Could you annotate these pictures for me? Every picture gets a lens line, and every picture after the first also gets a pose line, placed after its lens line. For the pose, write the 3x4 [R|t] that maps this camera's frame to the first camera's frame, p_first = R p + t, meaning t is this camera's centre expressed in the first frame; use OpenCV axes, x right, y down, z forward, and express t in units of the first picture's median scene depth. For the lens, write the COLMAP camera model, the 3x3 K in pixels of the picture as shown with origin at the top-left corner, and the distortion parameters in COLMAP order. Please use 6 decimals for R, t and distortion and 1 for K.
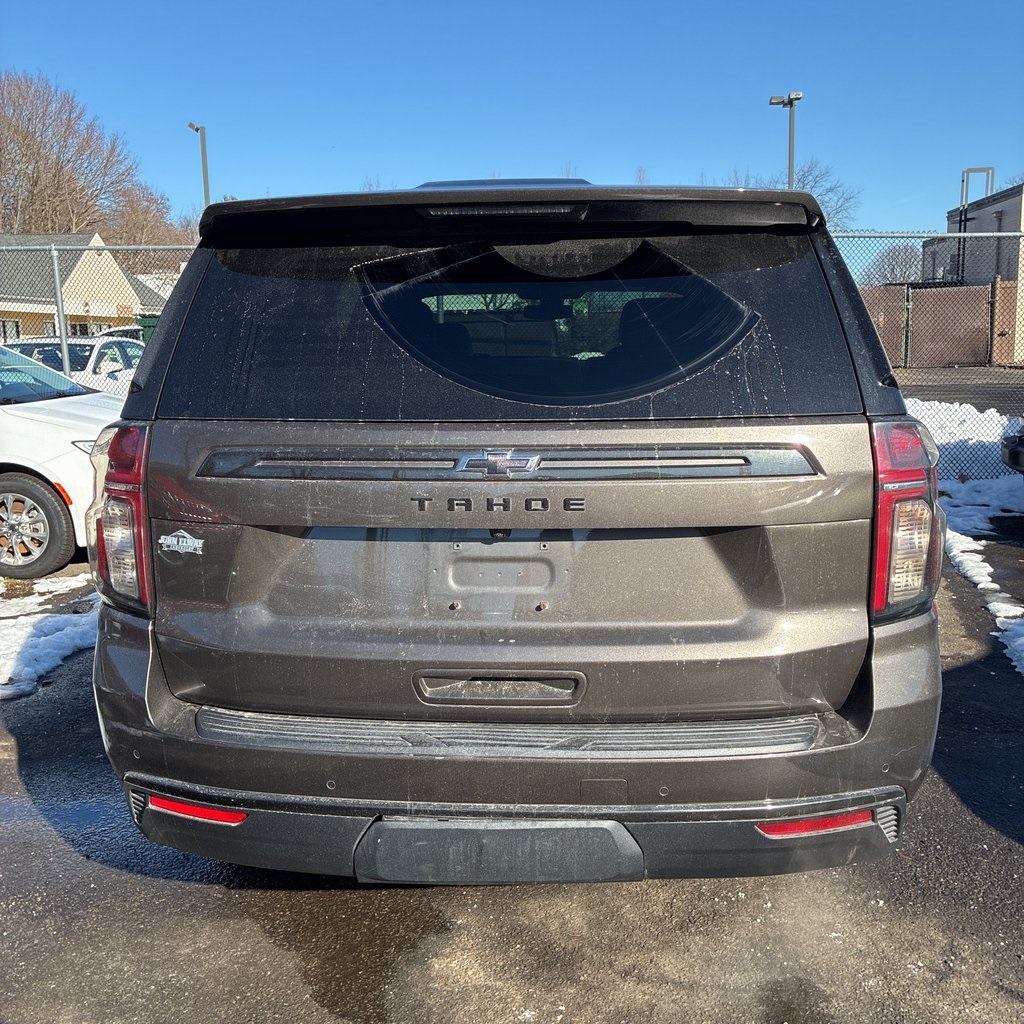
lens RADIAL K [[1096.0, 0, 512.0], [0, 1096.0, 512.0], [0, 0, 1]] dist [0.009089, 0.061373]
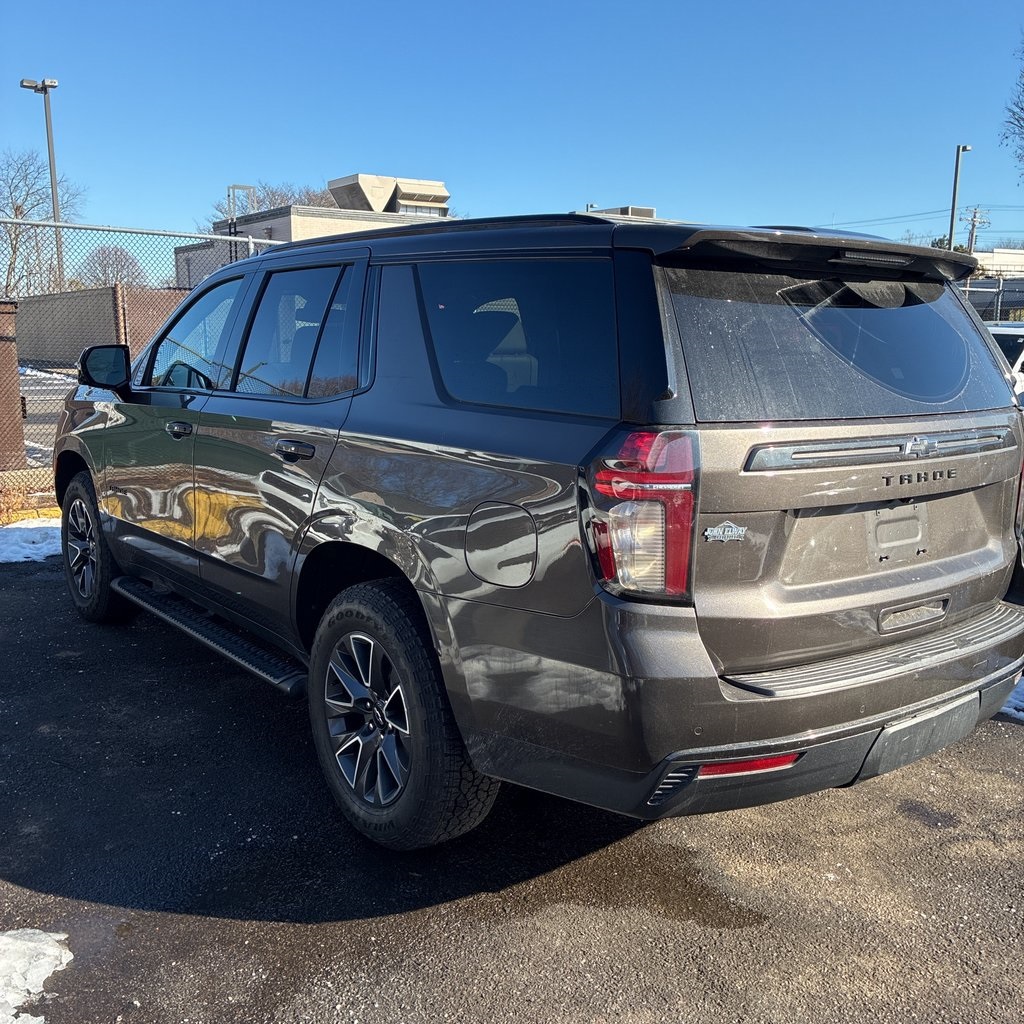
lens RADIAL K [[1096.0, 0, 512.0], [0, 1096.0, 512.0], [0, 0, 1]] dist [0.009089, 0.061373]
pose [[0.726504, -0.084473, 0.681950, -1.218908], [0.084442, 0.995868, 0.033399, -0.048429], [-0.681954, 0.033321, 0.730636, 0.330764]]
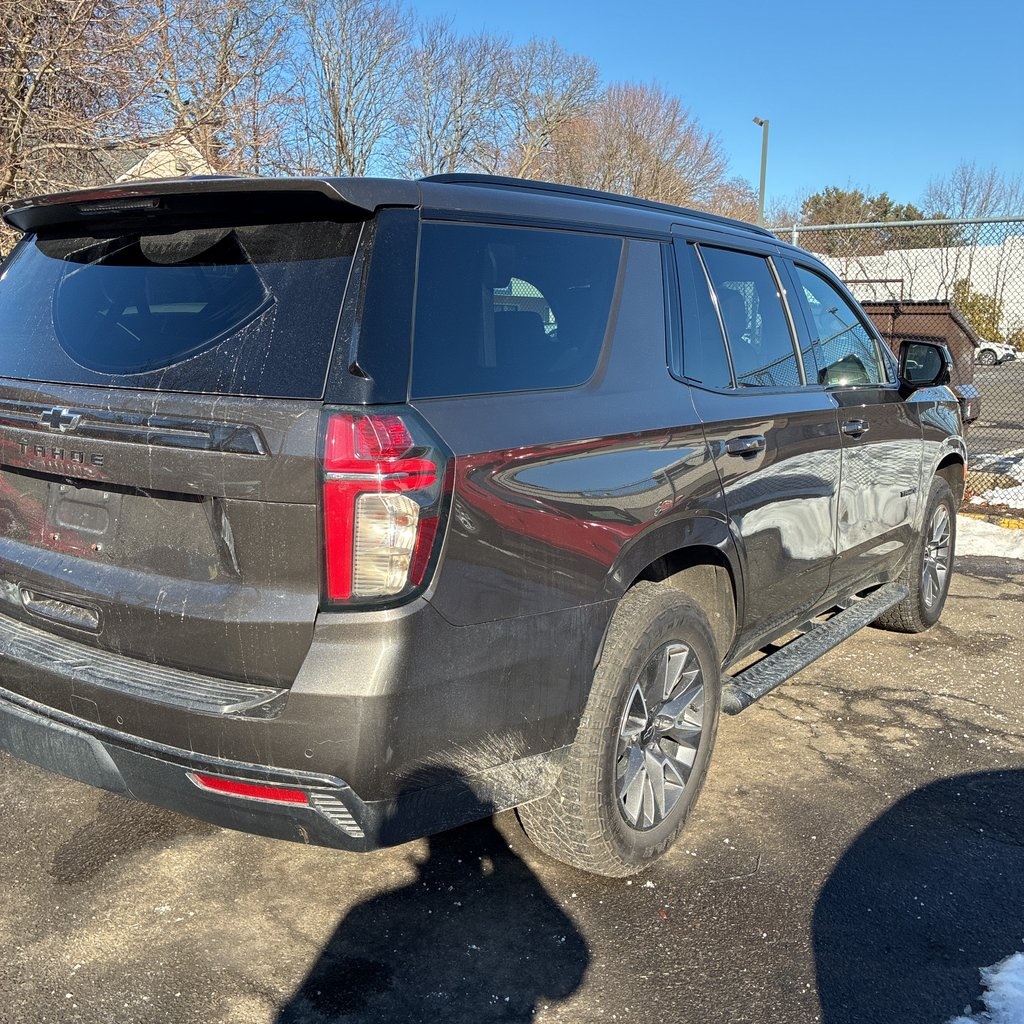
lens RADIAL K [[1096.0, 0, 512.0], [0, 1096.0, 512.0], [0, 0, 1]] dist [0.009089, 0.061373]
pose [[0.831285, 0.120118, -0.542712, 0.981473], [-0.116197, 0.992352, 0.041656, -0.047571], [0.543565, 0.028433, 0.838885, 0.245776]]
